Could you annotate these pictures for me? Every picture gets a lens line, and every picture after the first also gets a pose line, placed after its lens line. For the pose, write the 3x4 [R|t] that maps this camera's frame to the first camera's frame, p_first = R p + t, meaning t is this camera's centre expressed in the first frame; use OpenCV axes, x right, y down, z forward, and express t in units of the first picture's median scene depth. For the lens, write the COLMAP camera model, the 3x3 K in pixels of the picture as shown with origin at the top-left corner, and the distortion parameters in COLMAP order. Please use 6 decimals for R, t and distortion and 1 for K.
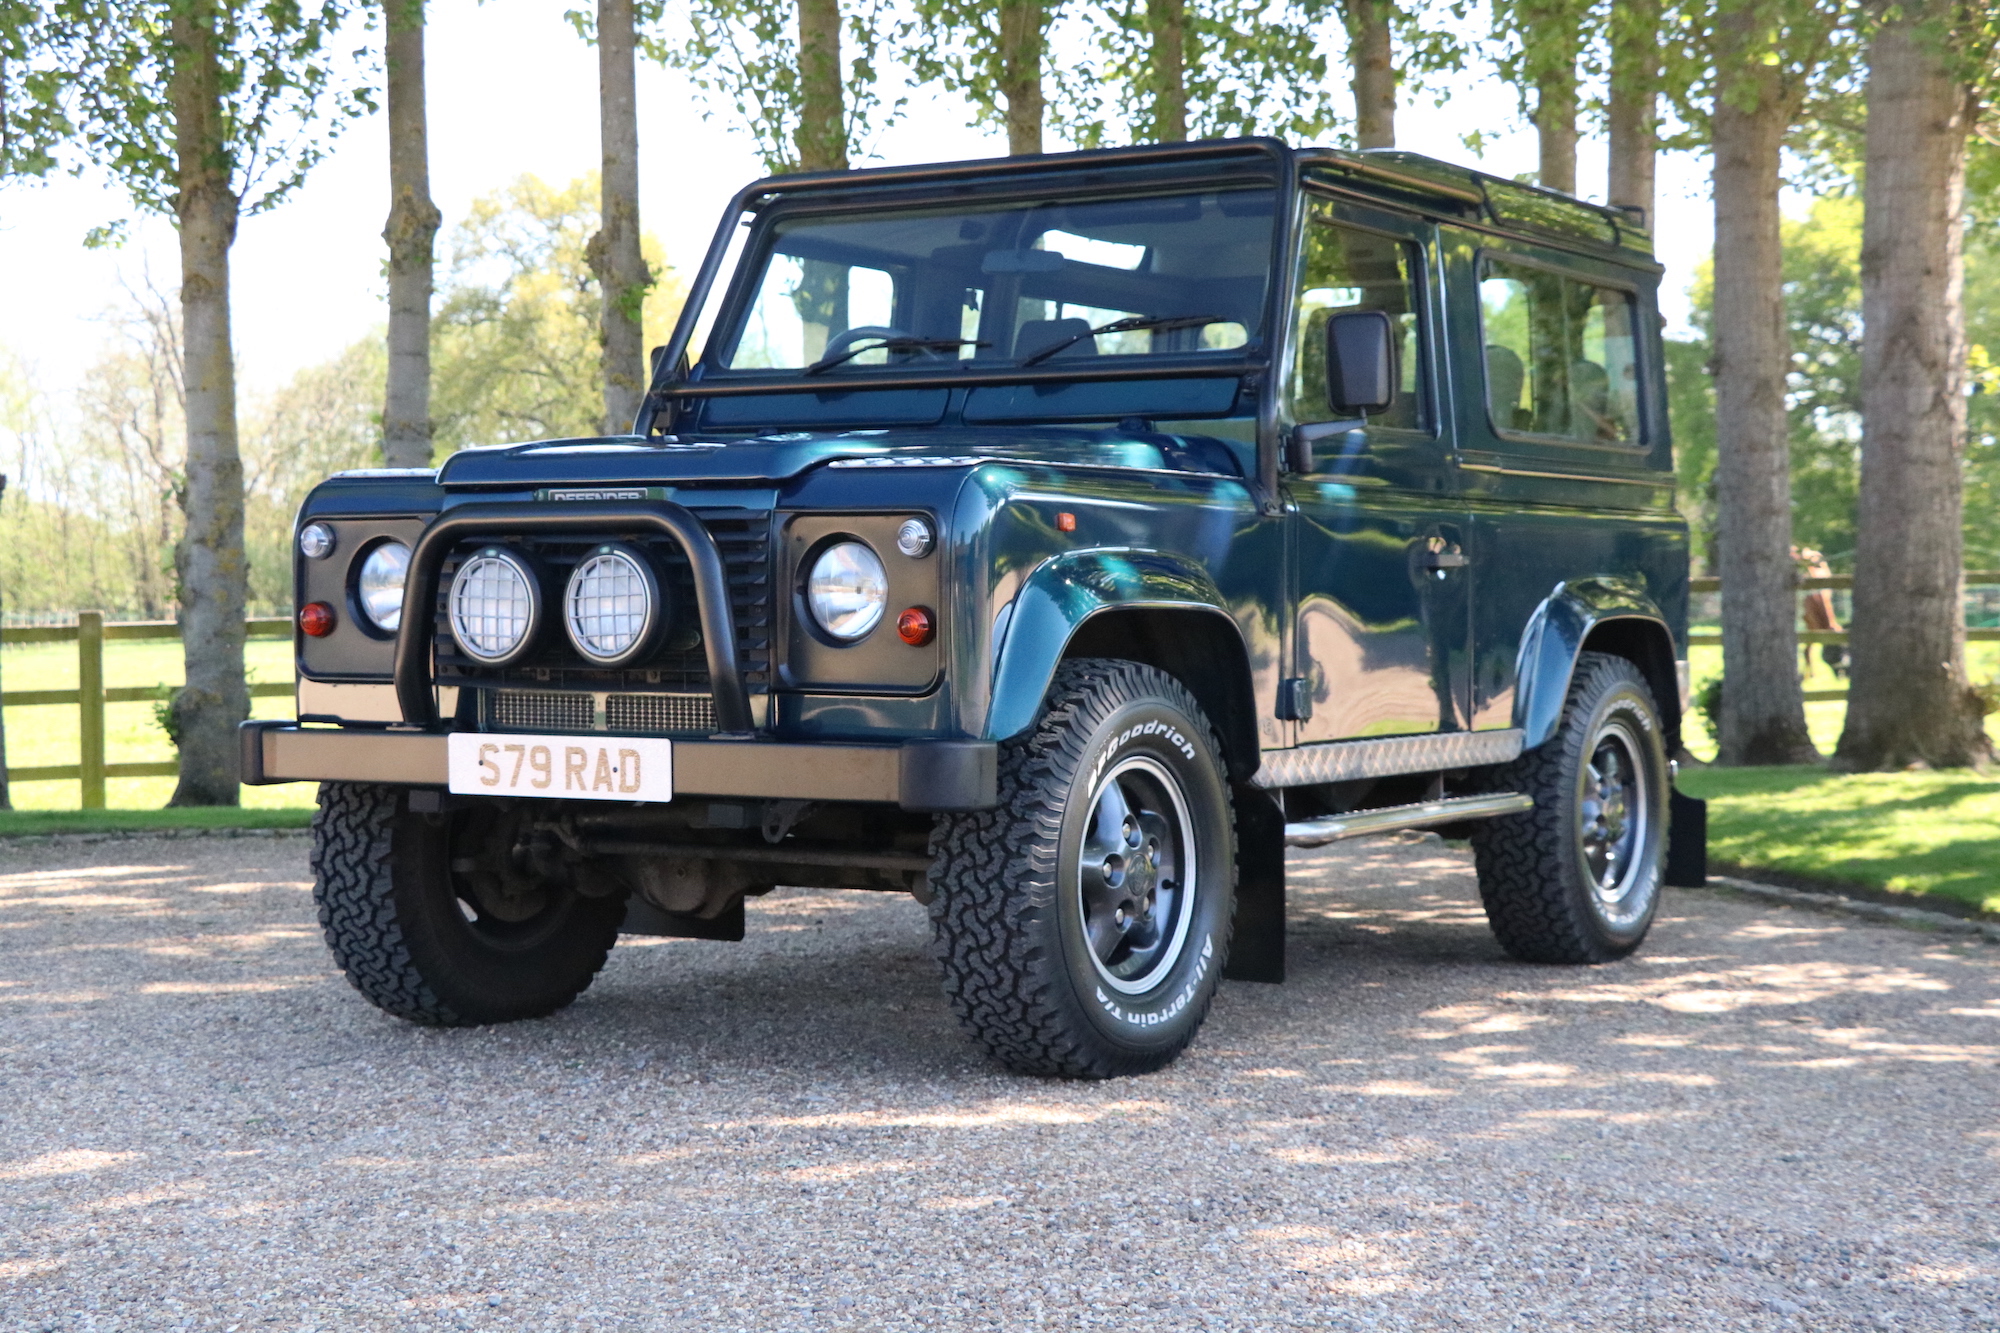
lens RADIAL K [[3195.4, 0, 997.2], [0, 3195.4, 713.0], [0, 0, 1]] dist [0.419815, -0.065977]
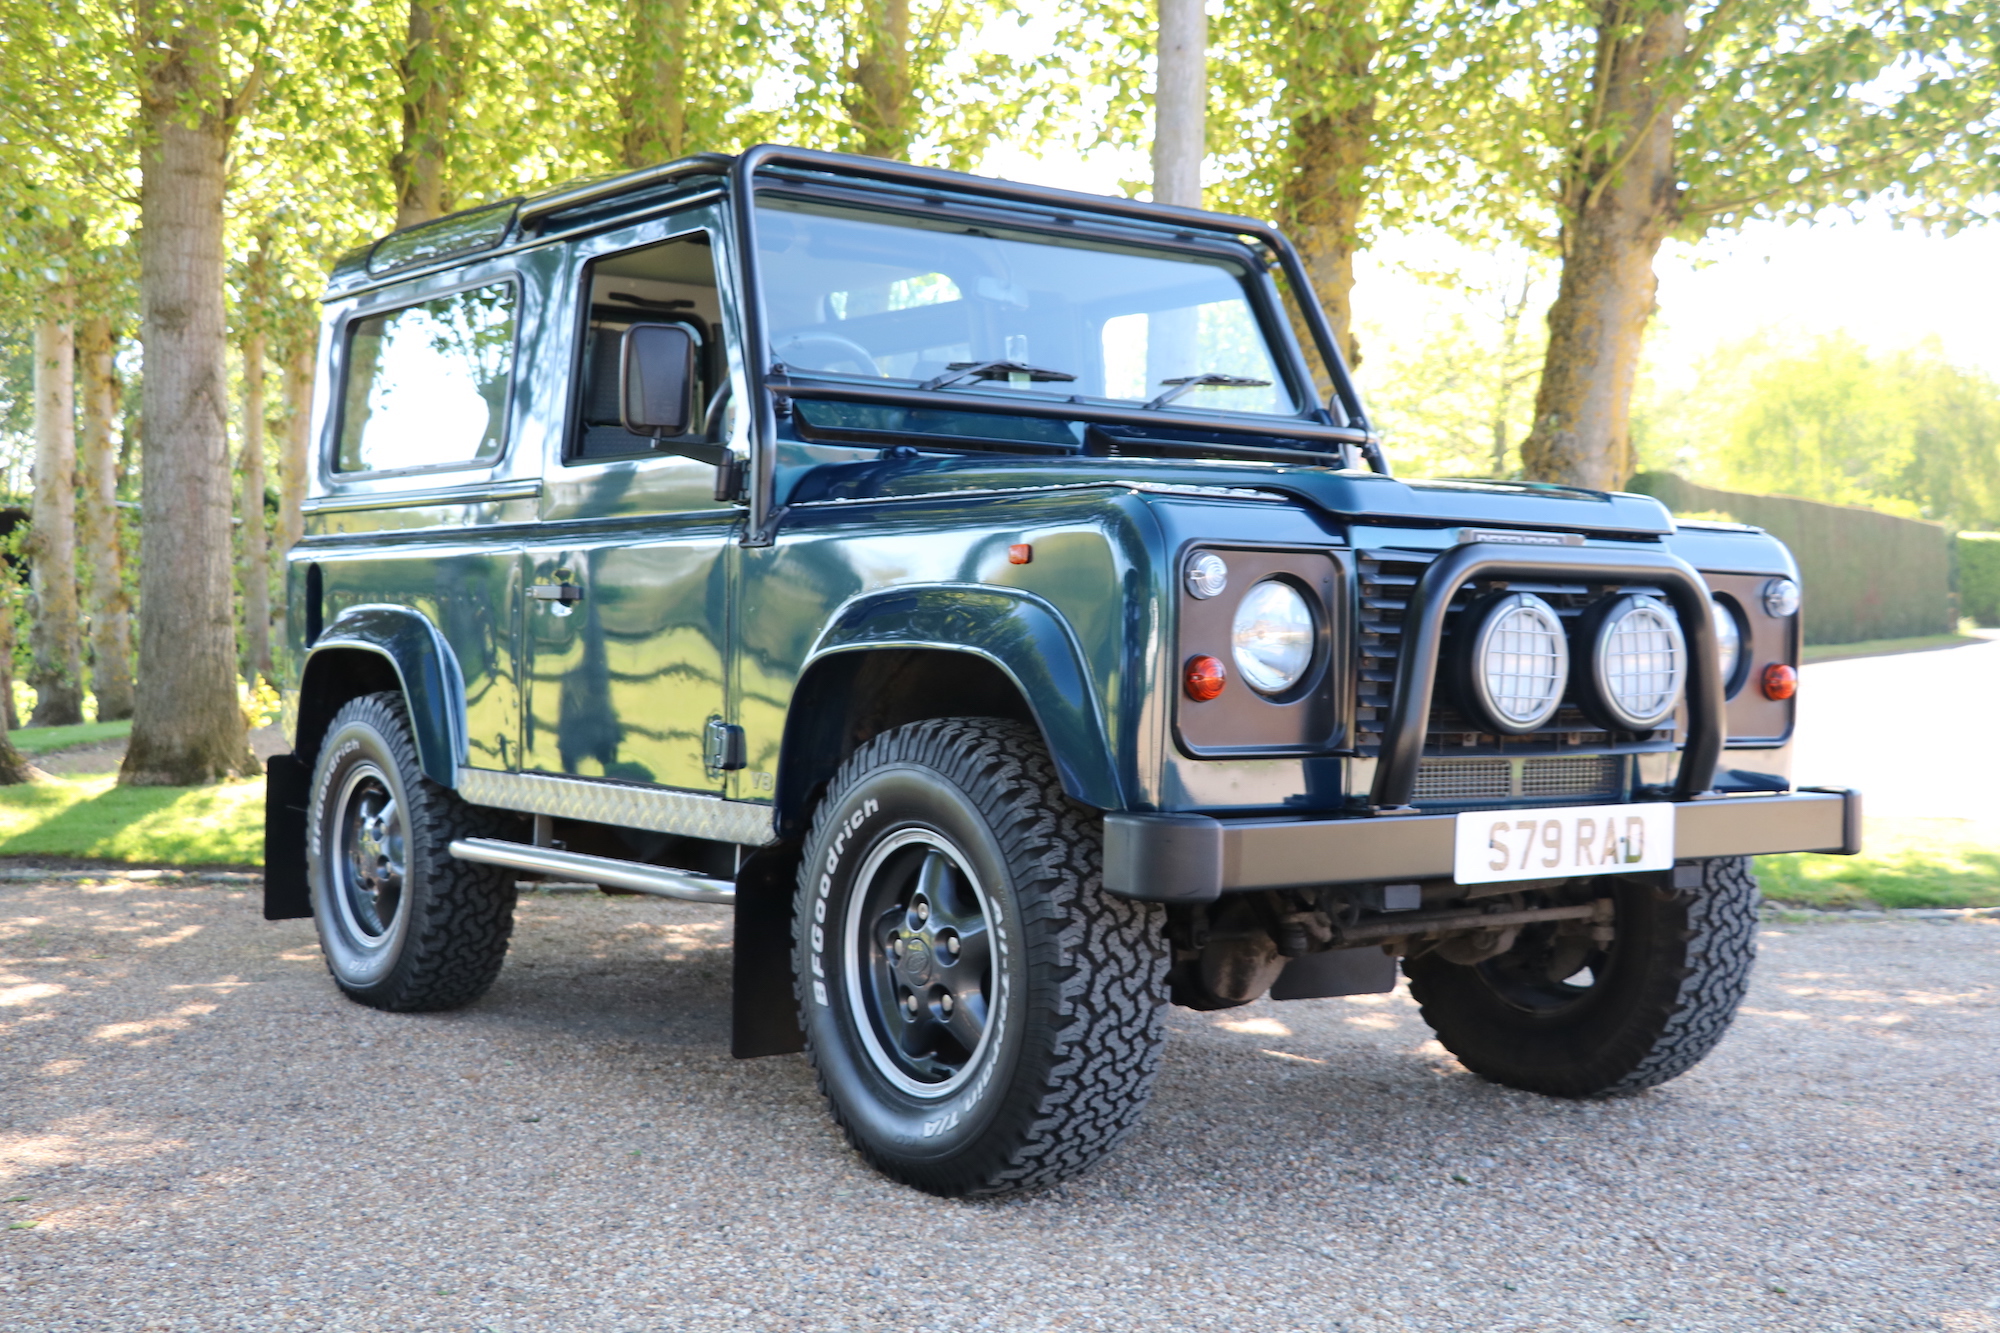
lens RADIAL K [[2467.5, 0, 1002.3], [0, 2467.5, 673.7], [0, 0, 1]] dist [-0.006106, 0.225881]
pose [[0.352733, -0.007241, 0.935696, -0.755042], [0.015617, 0.999876, 0.001850, -0.030402], [-0.935594, 0.013960, 0.352803, 0.817985]]
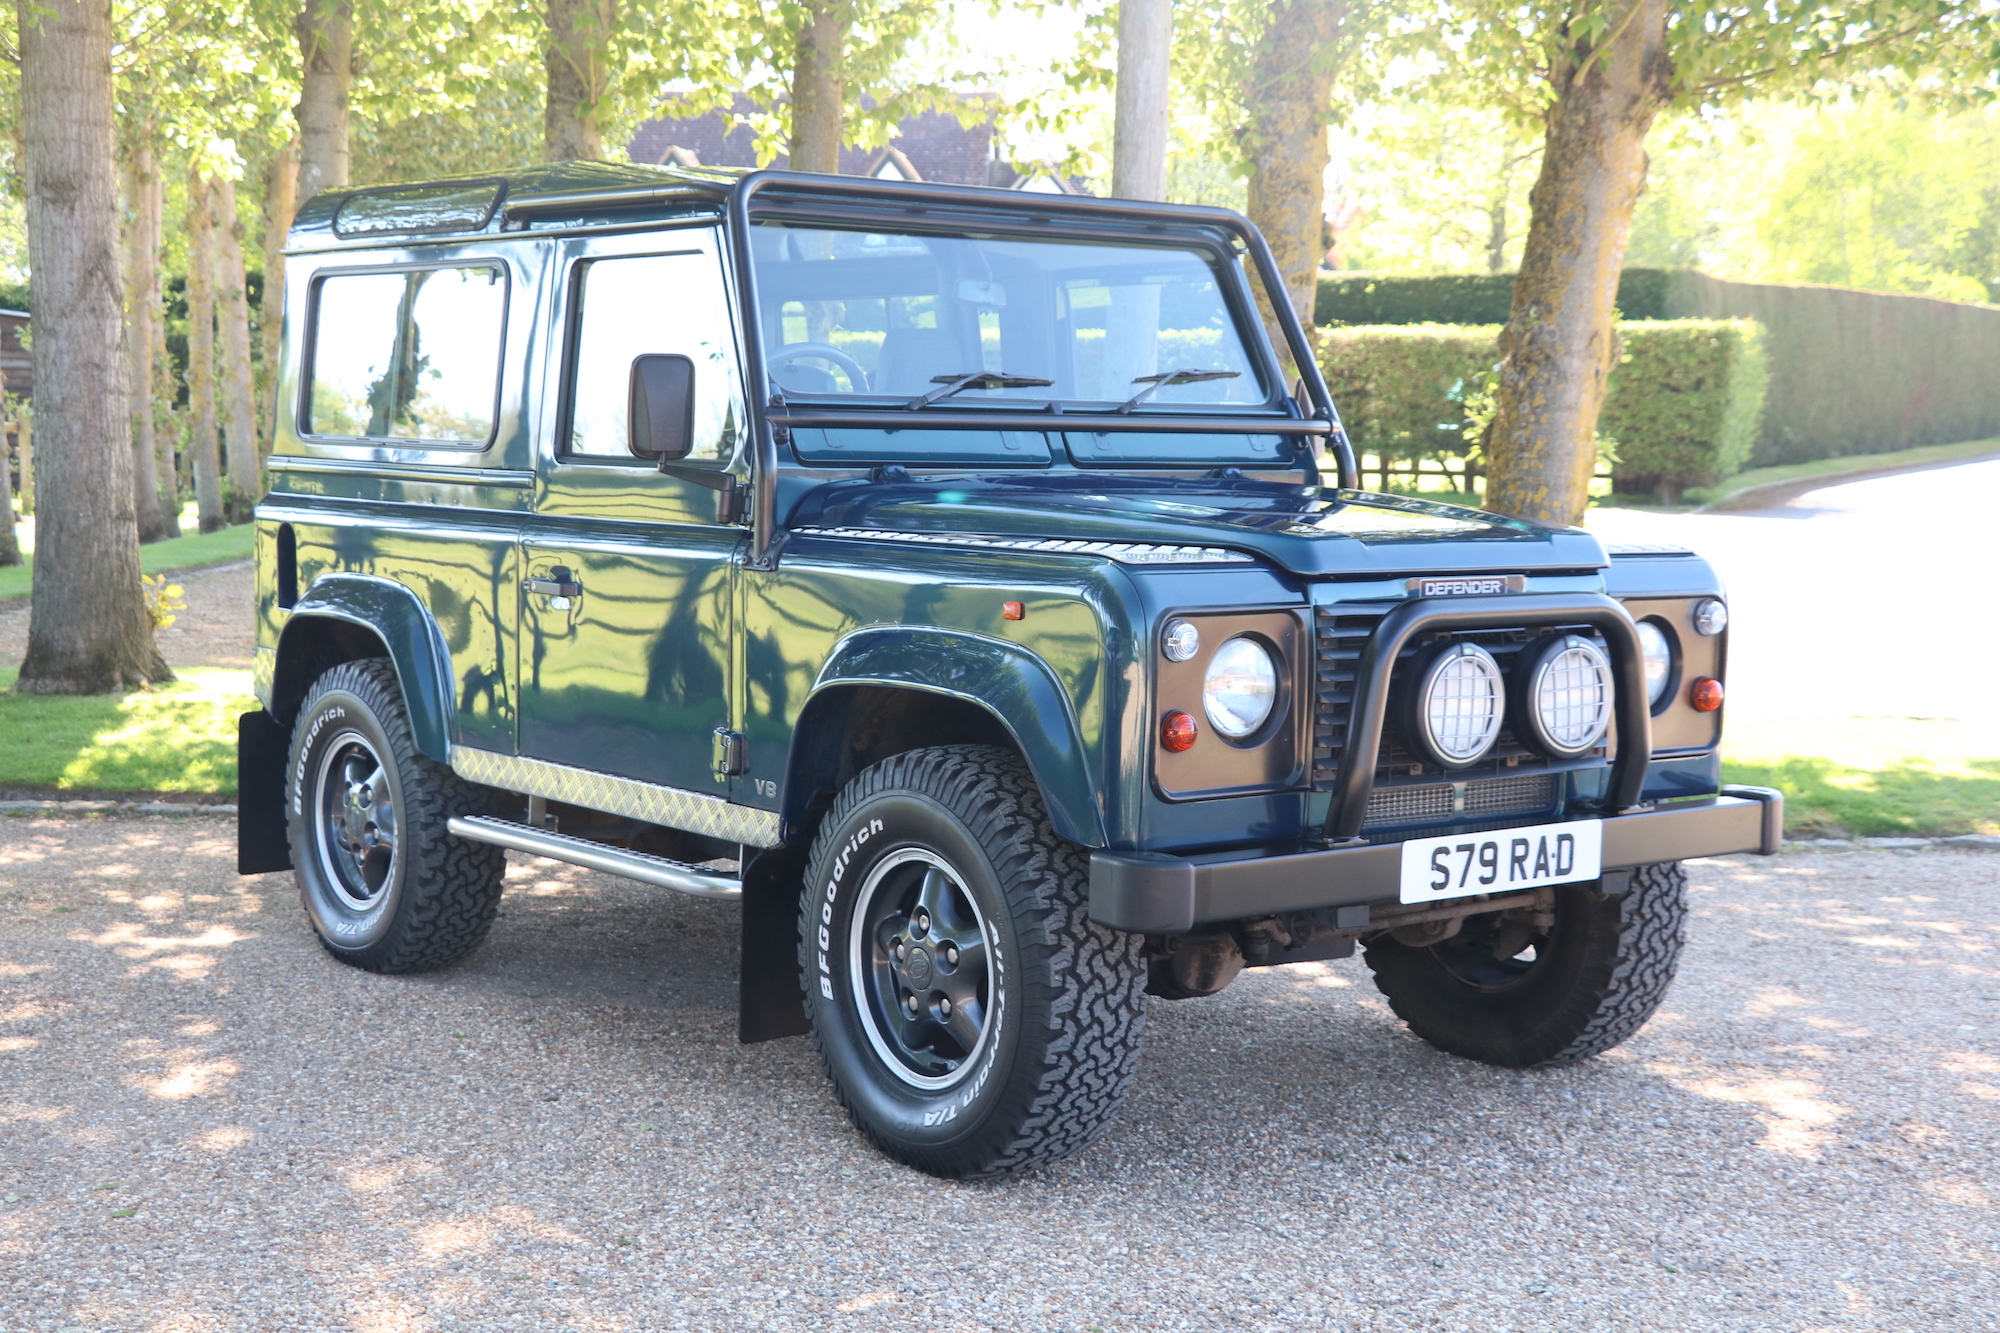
lens RADIAL K [[2869.0, 0, 1000.0], [0, 2869.0, 666.5], [0, 0, 1]] dist [0.100283, -0.052381]
pose [[0.327245, -0.075260, 0.941938, -0.925387], [0.014519, 0.997106, 0.074624, -0.101137], [-0.944828, -0.010744, 0.327390, 0.774357]]
